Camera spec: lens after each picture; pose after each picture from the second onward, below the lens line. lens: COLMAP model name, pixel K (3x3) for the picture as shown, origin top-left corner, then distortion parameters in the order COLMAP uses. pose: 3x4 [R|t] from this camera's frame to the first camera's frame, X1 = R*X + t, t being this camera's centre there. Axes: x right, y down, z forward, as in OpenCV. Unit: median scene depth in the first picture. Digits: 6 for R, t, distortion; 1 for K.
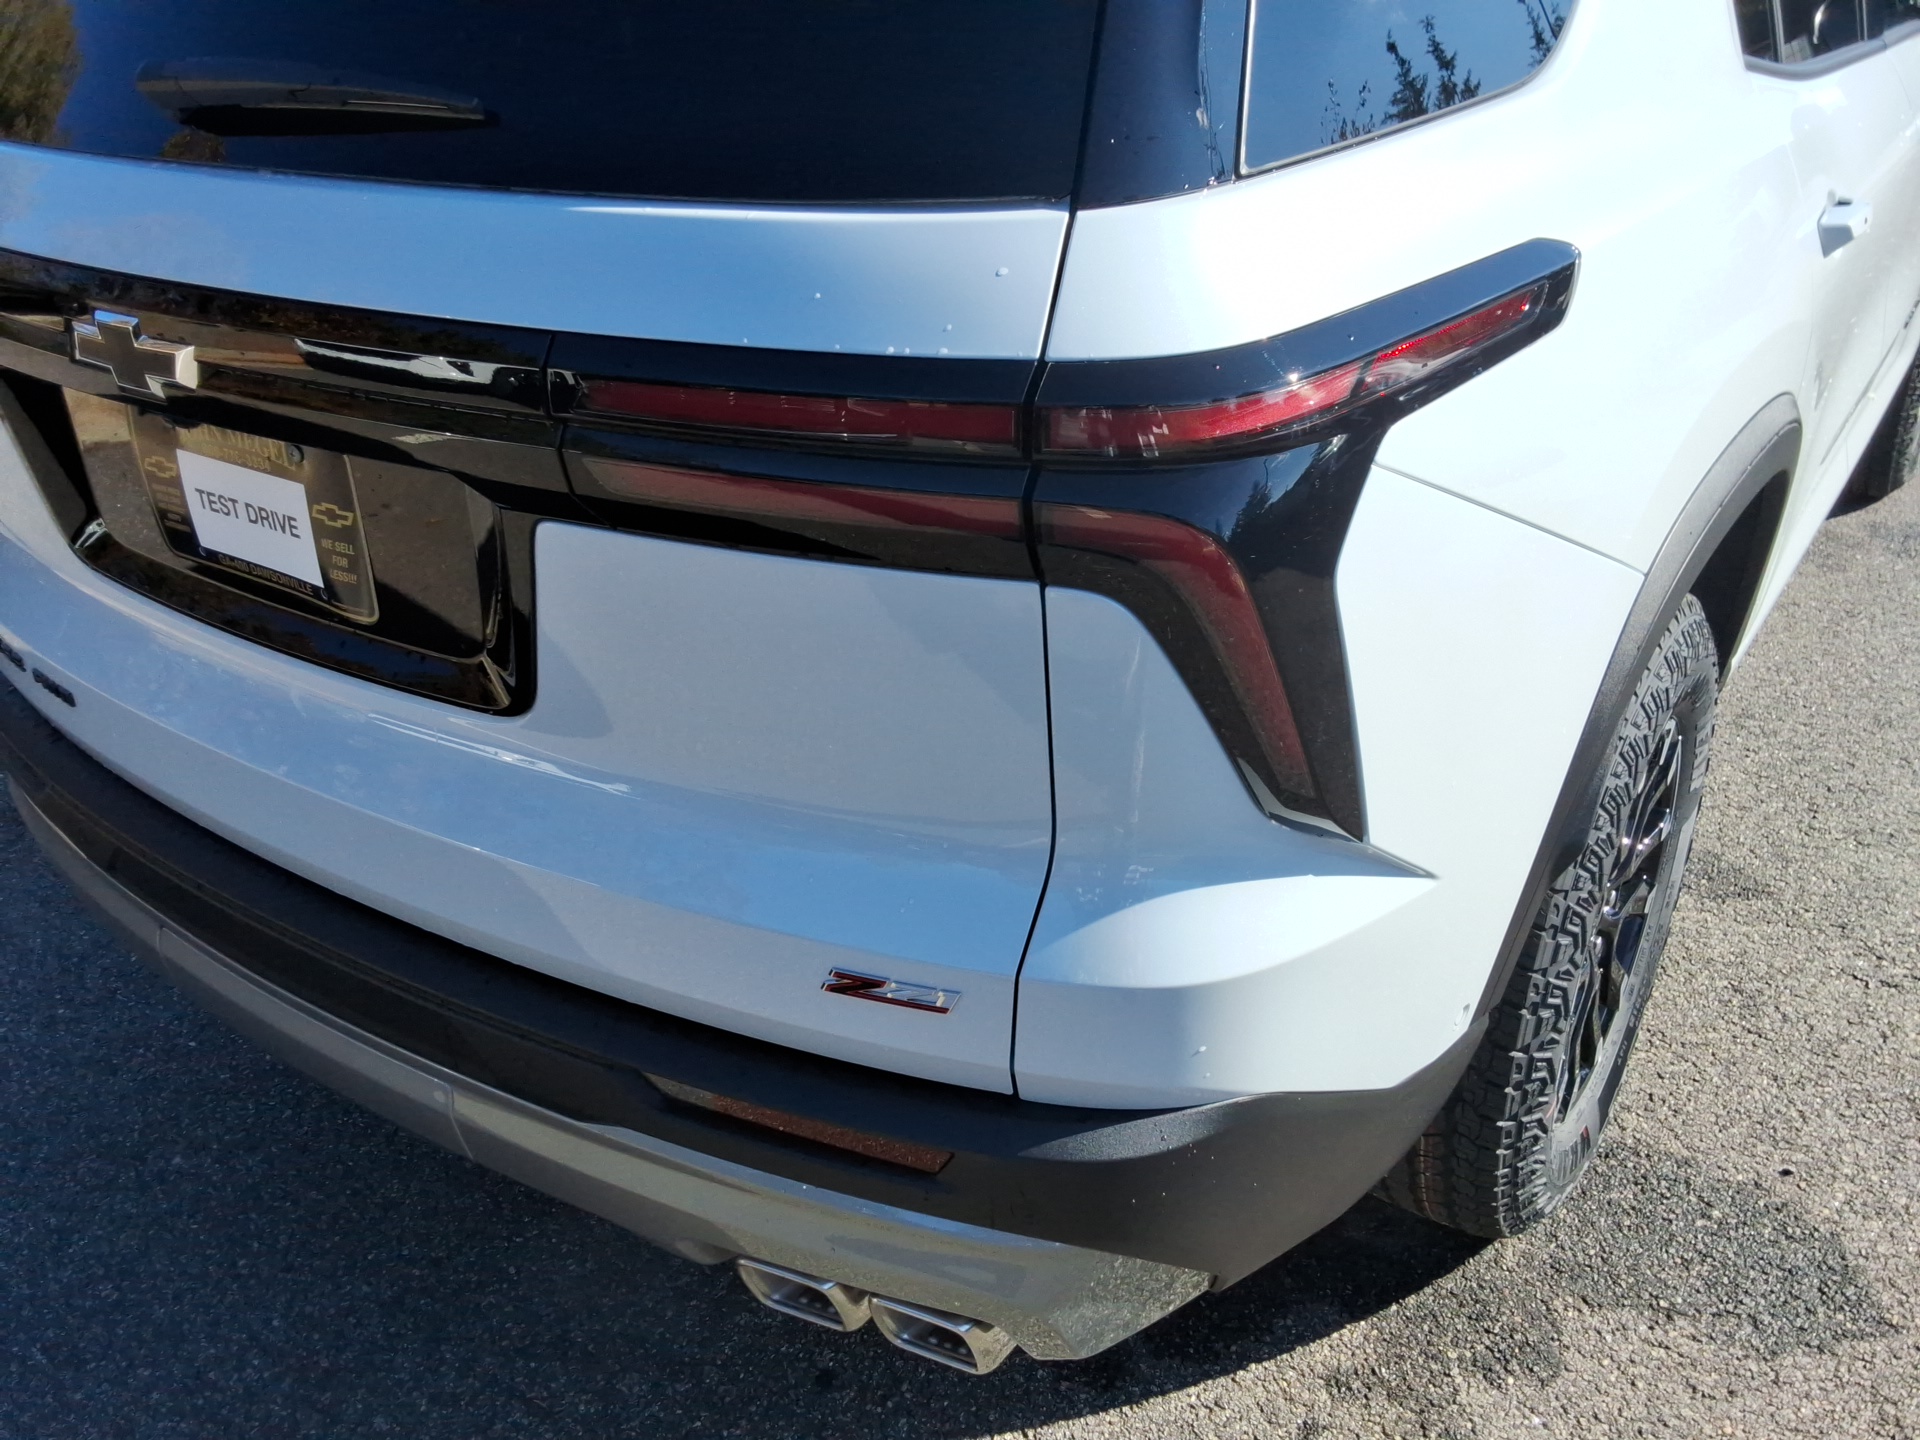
lens RADIAL K [[1551.1, 0, 966.1], [0, 1551.1, 733.8], [0, 0, 1]] dist [0.132456, -0.194707]
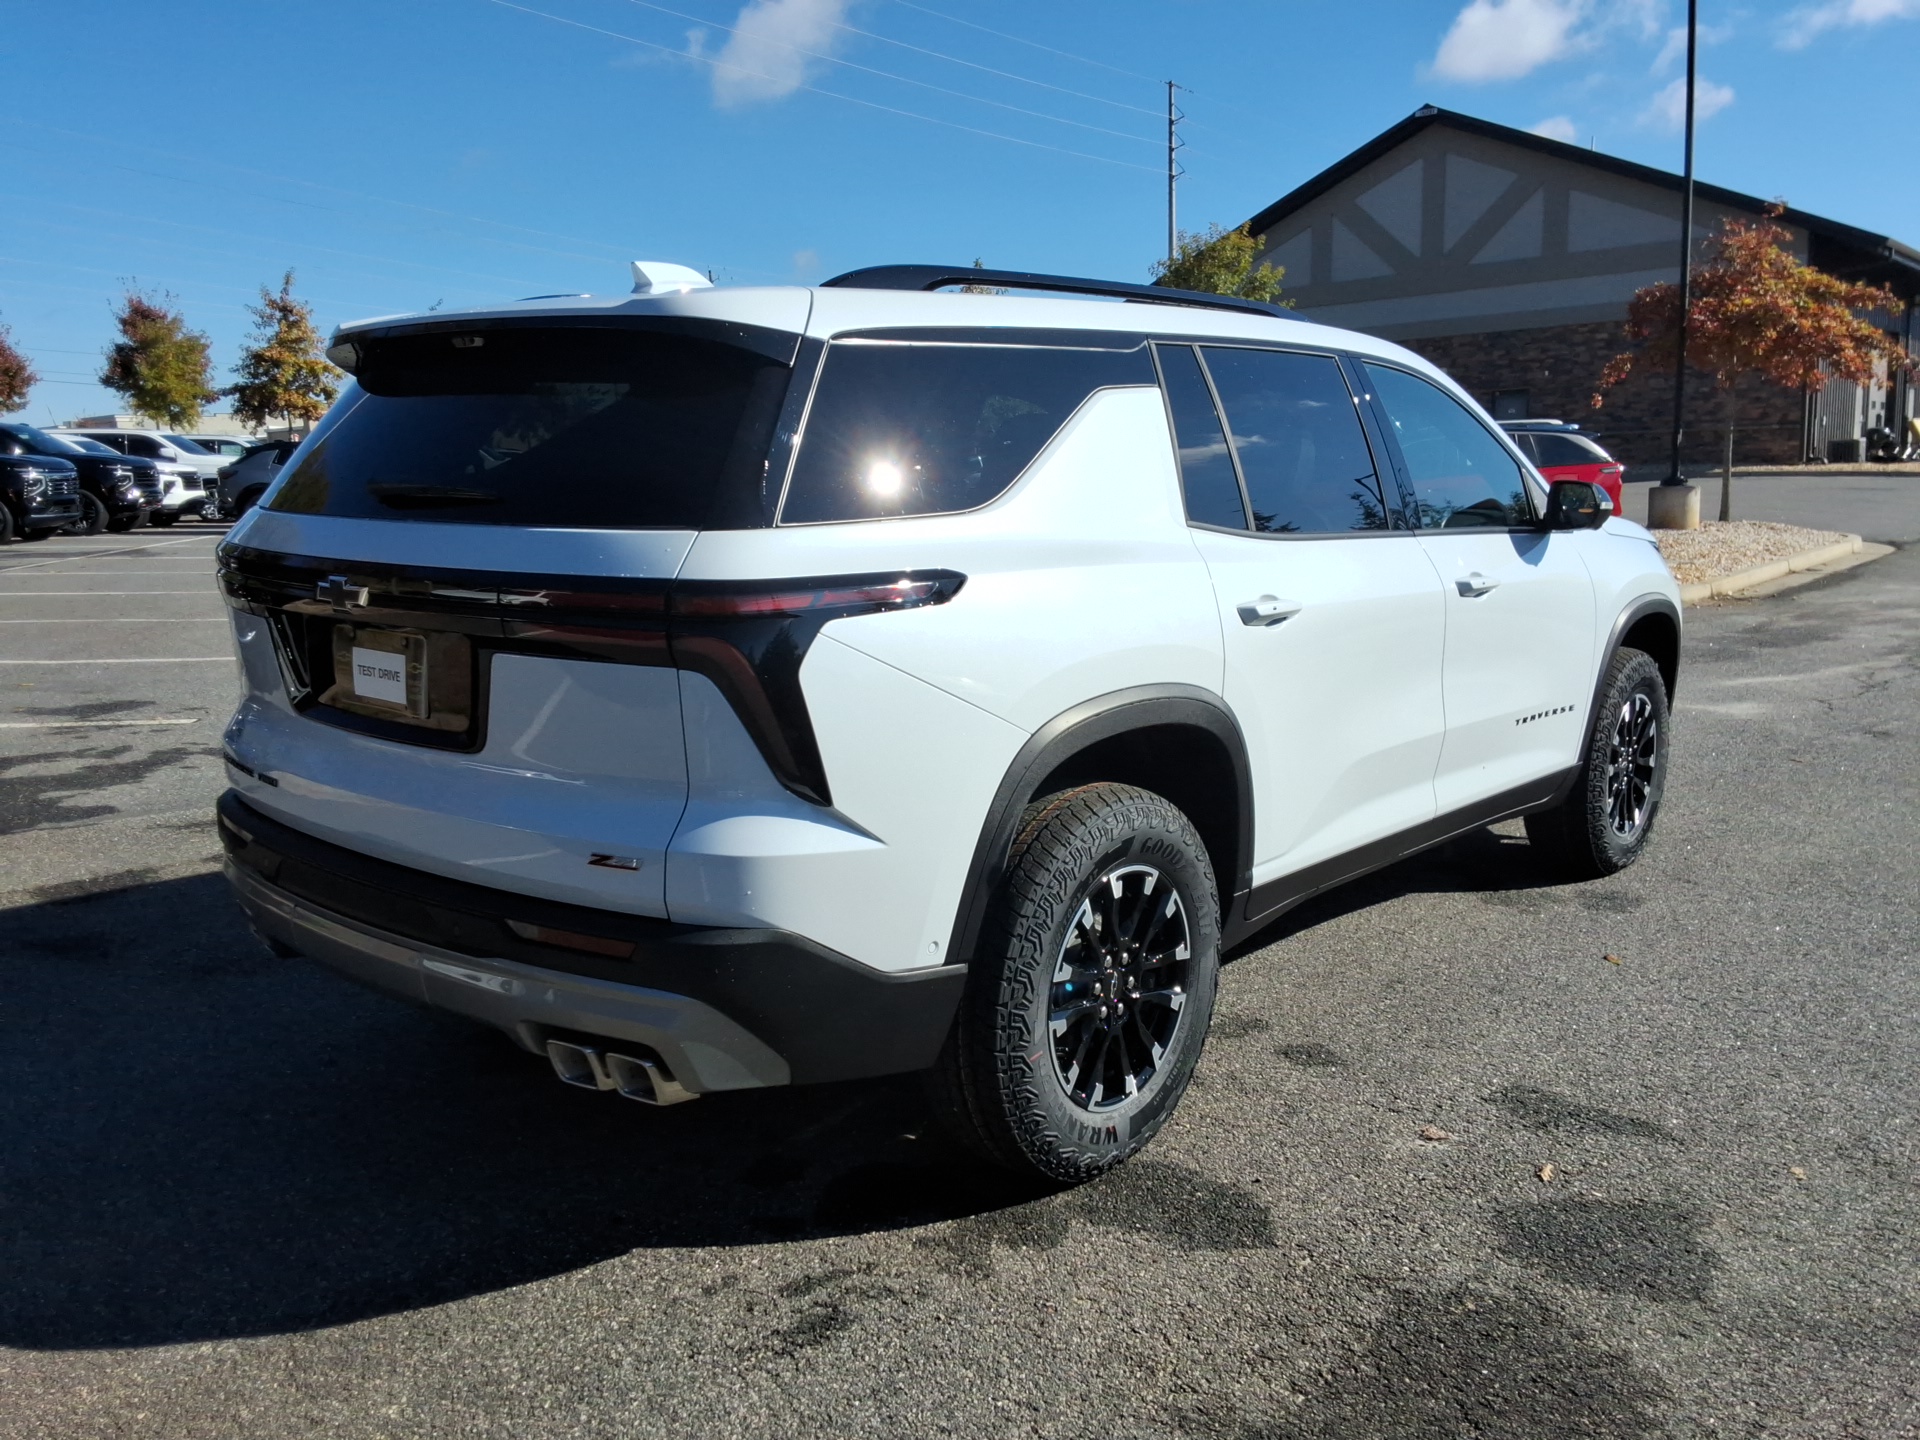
lens RADIAL K [[1551.1, 0, 966.1], [0, 1551.1, 733.8], [0, 0, 1]] dist [0.132456, -0.194707]
pose [[0.994592, 0.044601, -0.093793, 0.645796], [-0.071249, 0.950085, -0.303747, 0.627629], [0.075564, 0.308787, 0.948125, -1.120654]]
